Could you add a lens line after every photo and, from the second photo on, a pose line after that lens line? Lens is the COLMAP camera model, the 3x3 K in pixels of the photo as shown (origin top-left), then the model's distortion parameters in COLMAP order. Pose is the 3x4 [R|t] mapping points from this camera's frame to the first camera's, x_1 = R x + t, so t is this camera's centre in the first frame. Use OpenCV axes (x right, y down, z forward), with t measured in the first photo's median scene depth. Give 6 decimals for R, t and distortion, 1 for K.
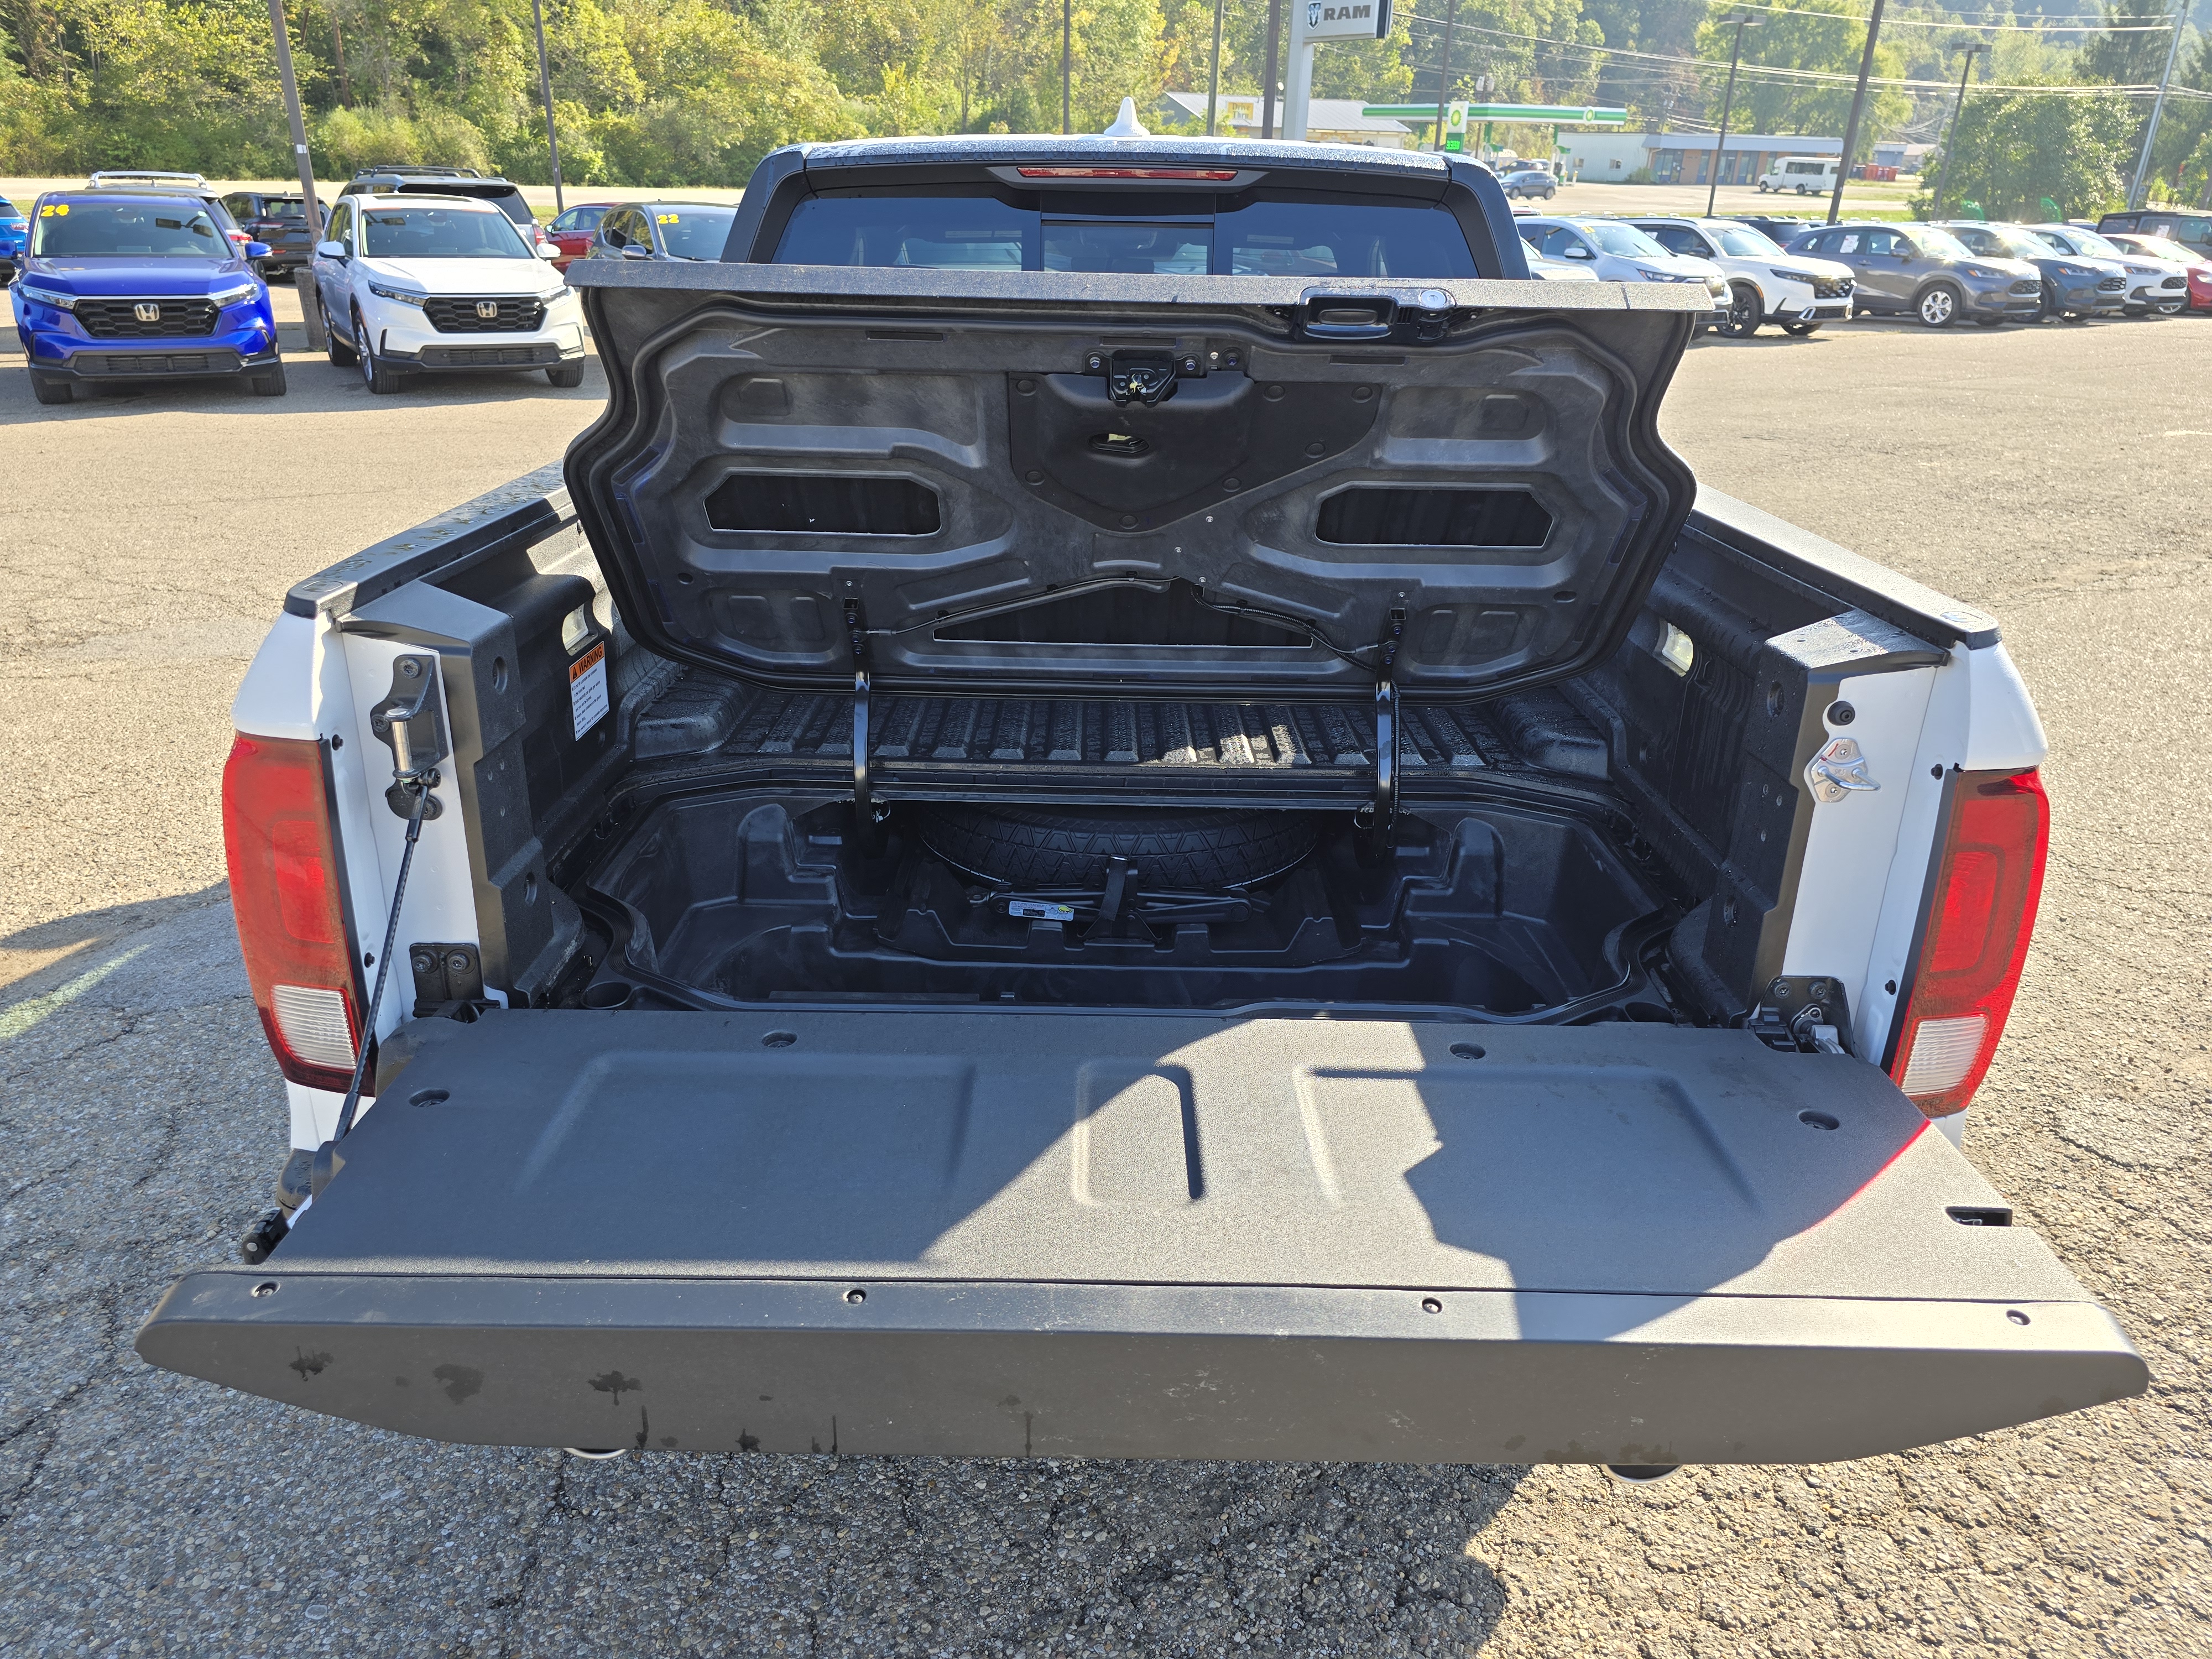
lens RADIAL K [[1445.7, 0, 1106.0], [0, 1445.7, 829.5], [0, 0, 1]] dist [-0.004685, -0.002445]
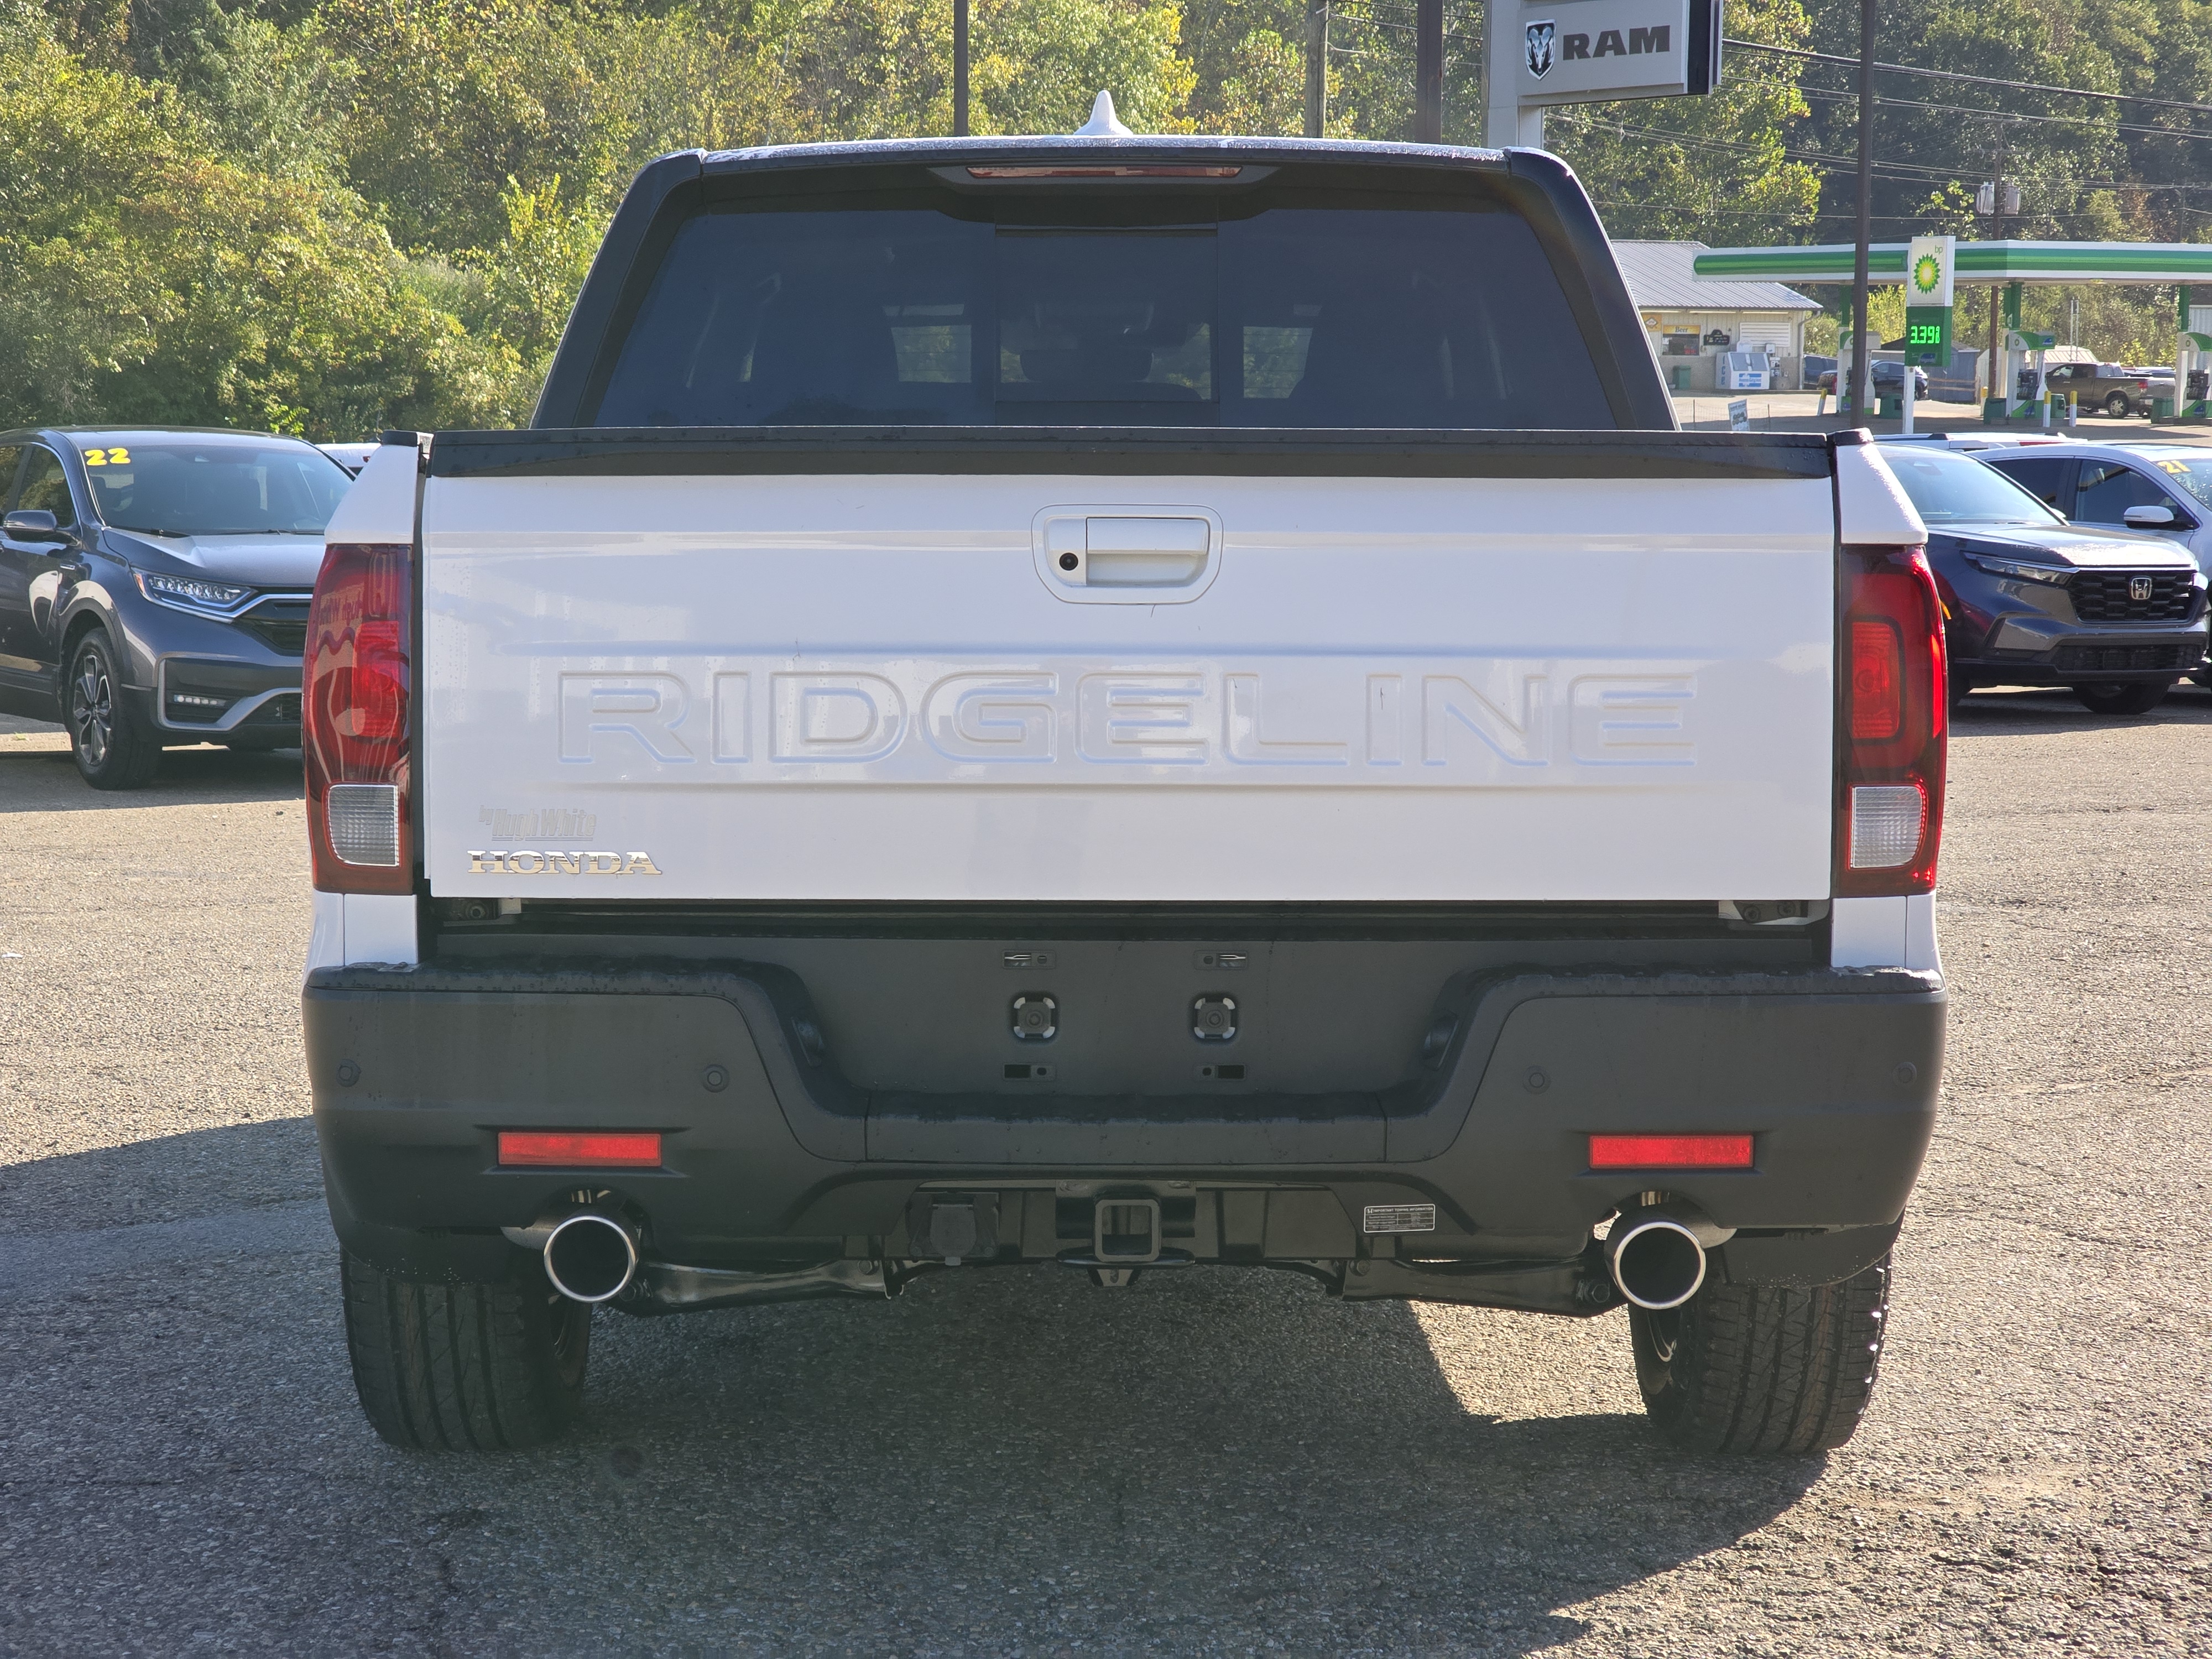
lens RADIAL K [[4731.7, 0, 1106.0], [0, 4731.7, 829.5], [0, 0, 1]] dist [0.025135, -0.506046]
pose [[0.999743, -0.020148, 0.010413, -0.002596], [0.022520, 0.936354, -0.350334, 0.110478], [-0.002692, 0.350478, 0.936567, -0.182353]]
